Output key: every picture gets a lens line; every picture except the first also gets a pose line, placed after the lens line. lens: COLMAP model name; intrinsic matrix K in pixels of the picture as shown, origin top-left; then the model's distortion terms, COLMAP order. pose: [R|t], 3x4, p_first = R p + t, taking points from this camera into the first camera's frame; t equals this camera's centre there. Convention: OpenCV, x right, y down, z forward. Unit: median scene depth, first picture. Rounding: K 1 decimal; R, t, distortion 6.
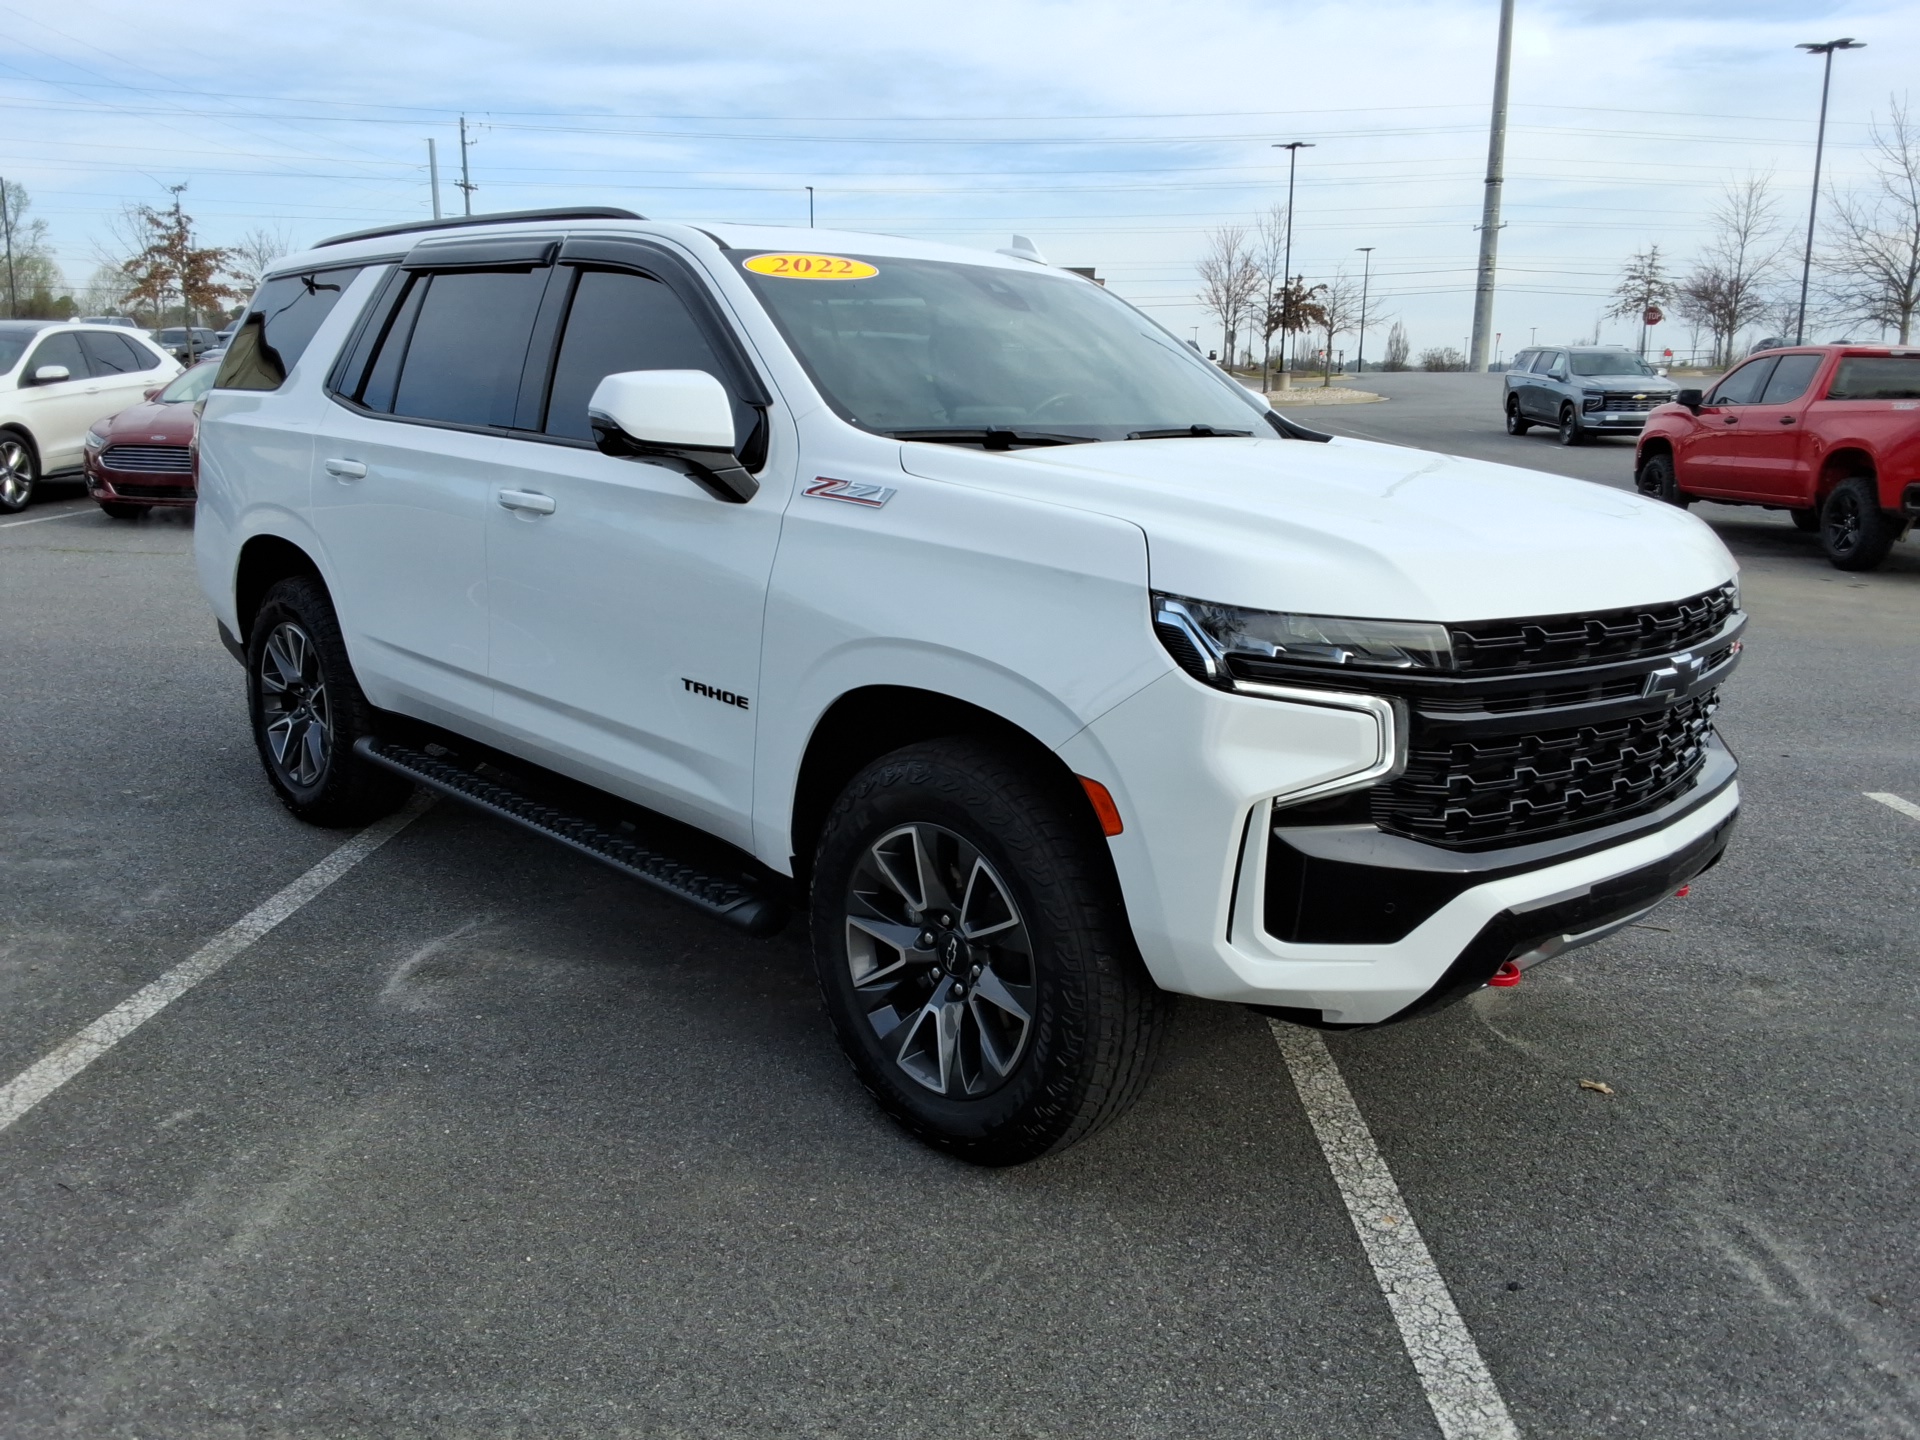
lens RADIAL K [[1535.0, 0, 977.4], [0, 1535.0, 704.0], [0, 0, 1]] dist [0.125418, -0.190845]
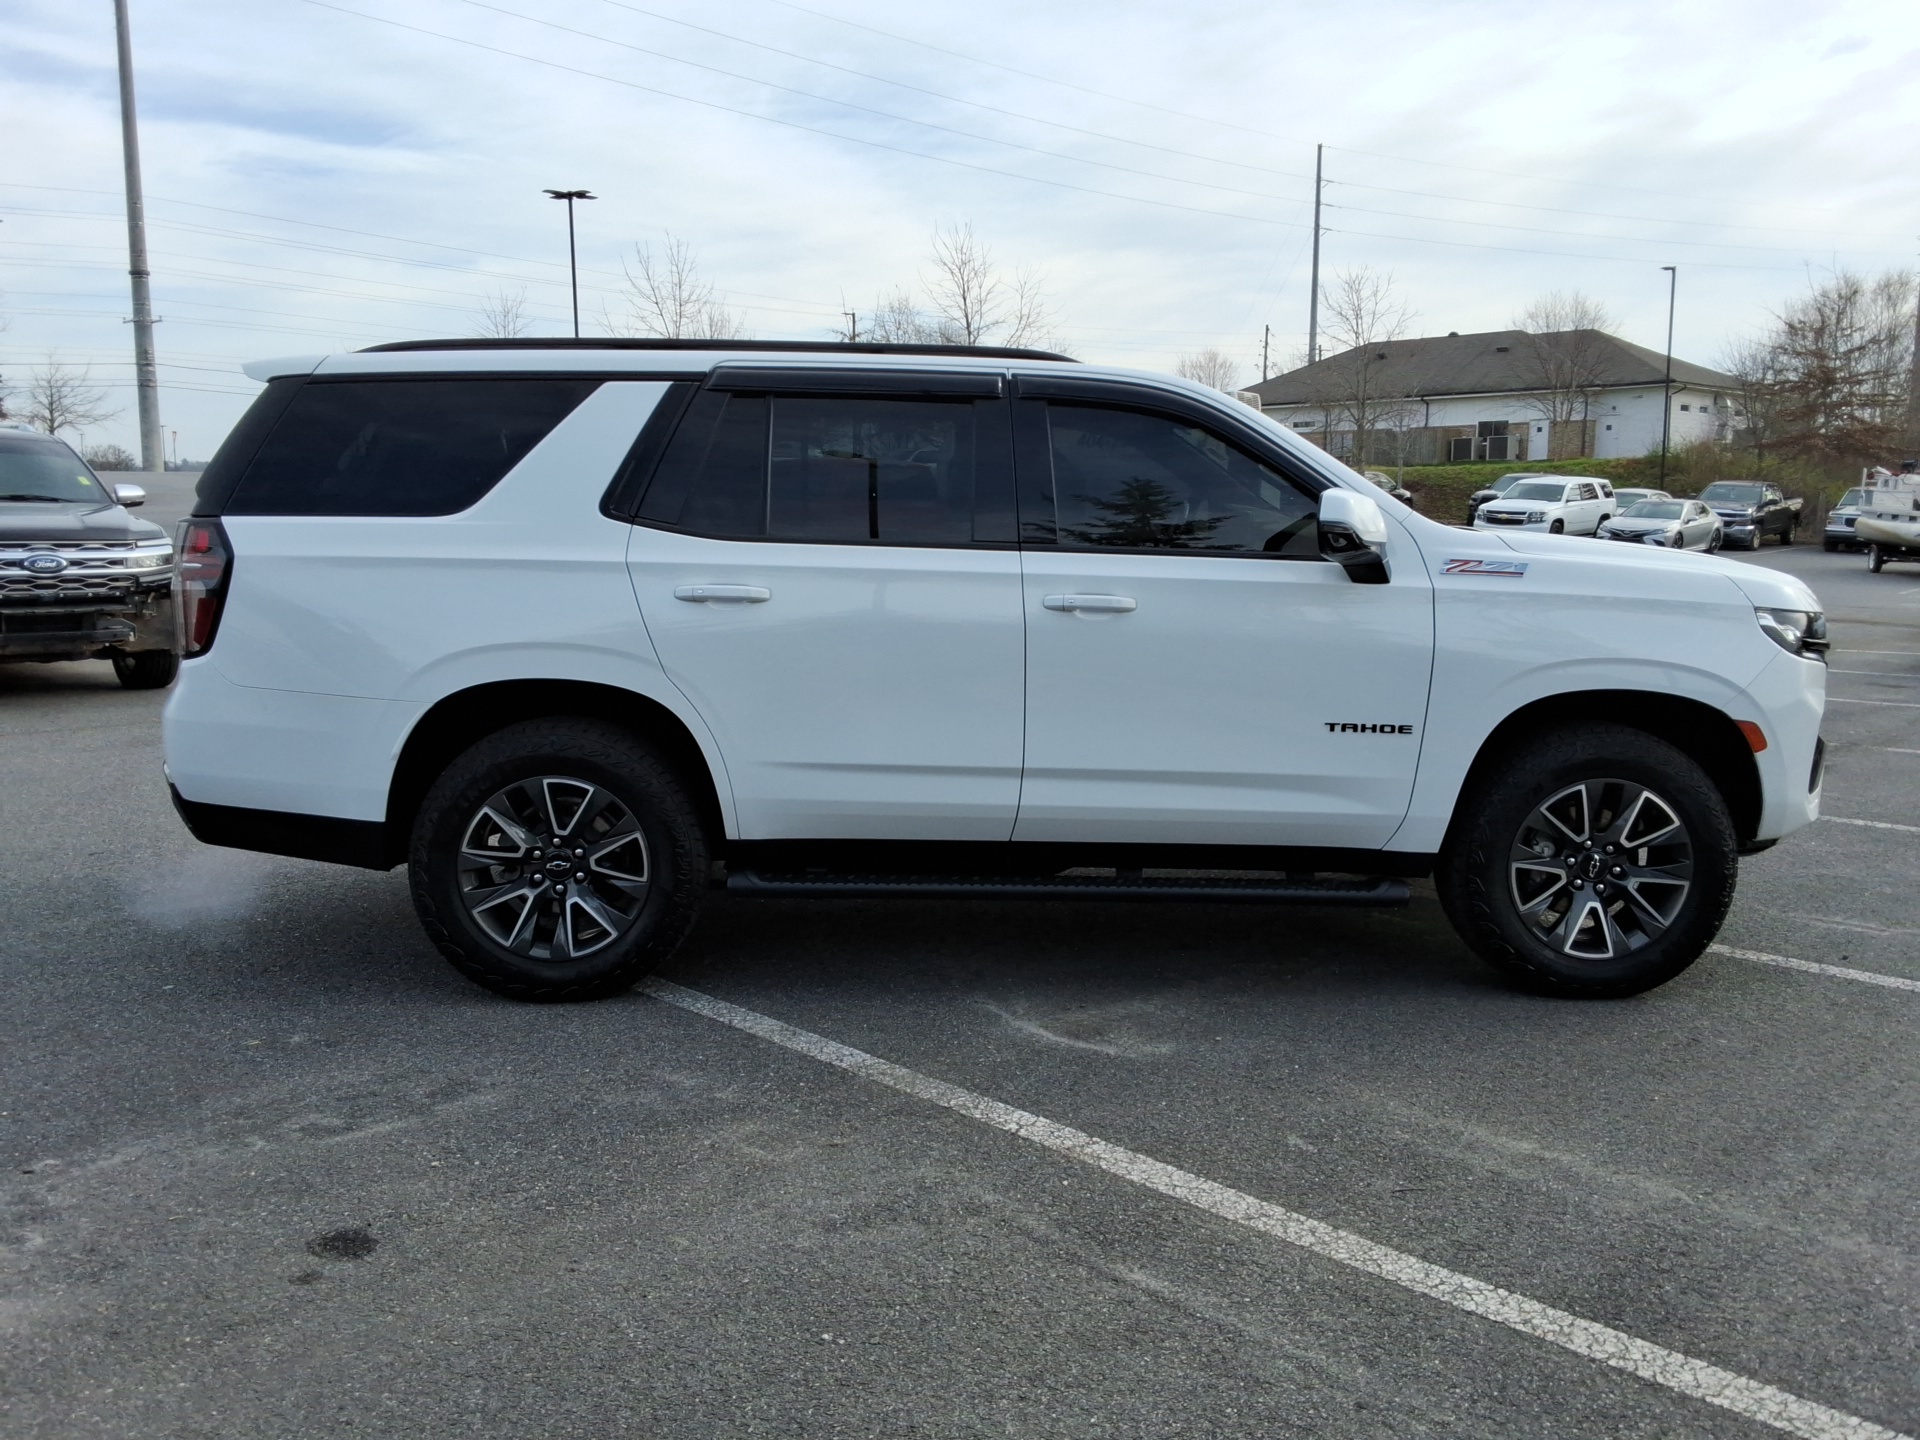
lens RADIAL K [[1535.0, 0, 977.4], [0, 1535.0, 704.0], [0, 0, 1]] dist [0.125418, -0.190845]
pose [[0.669009, -0.112180, 0.734740, -1.139172], [0.157272, 0.987526, 0.007574, -0.075400], [-0.726424, 0.110487, 0.678307, 0.286394]]
